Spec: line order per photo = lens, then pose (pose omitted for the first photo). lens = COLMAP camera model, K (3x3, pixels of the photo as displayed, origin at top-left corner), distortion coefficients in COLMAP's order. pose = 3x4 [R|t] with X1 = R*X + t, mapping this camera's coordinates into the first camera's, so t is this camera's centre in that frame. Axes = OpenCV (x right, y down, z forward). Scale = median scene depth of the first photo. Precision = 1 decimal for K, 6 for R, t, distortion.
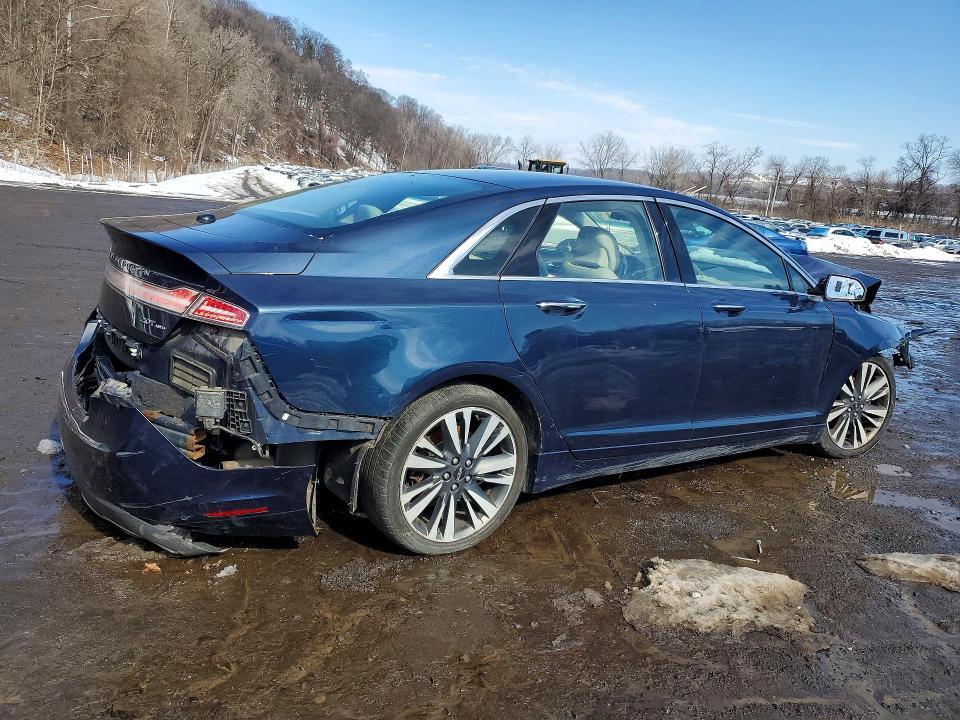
lens RADIAL K [[741.0, 0, 474.7], [0, 741.0, 342.7], [0, 0, 1]] dist [0.007185, 0.009647]
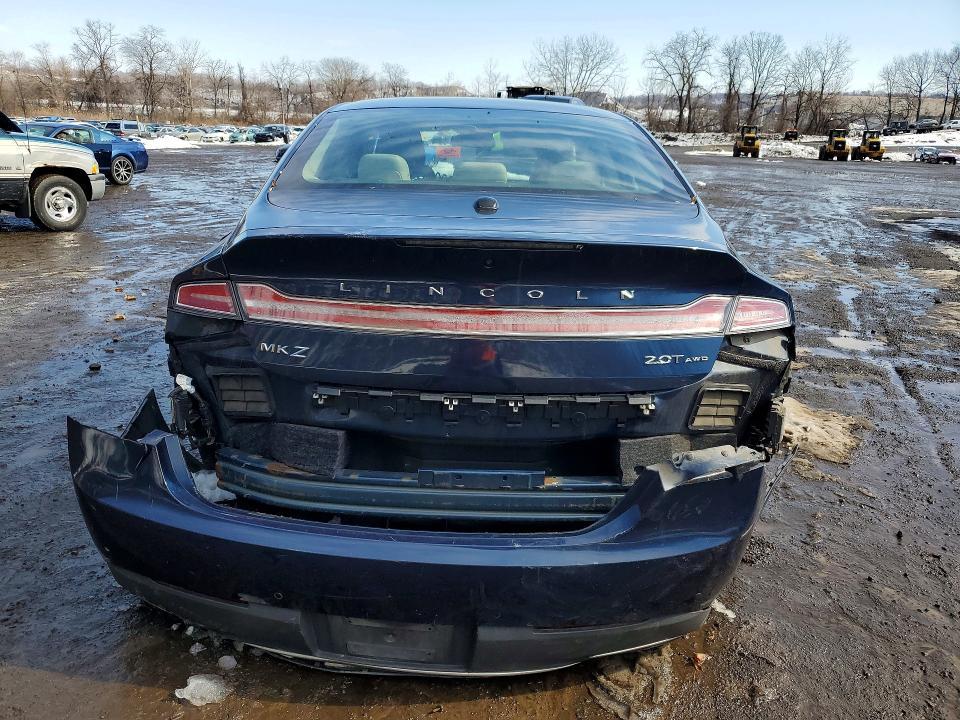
lens RADIAL K [[741.0, 0, 474.7], [0, 741.0, 342.7], [0, 0, 1]] dist [0.007185, 0.009647]
pose [[0.553965, -0.294352, 0.778768, -0.740437], [0.183509, 0.955577, 0.230644, -0.163440], [-0.812063, 0.015142, 0.583373, 0.508534]]
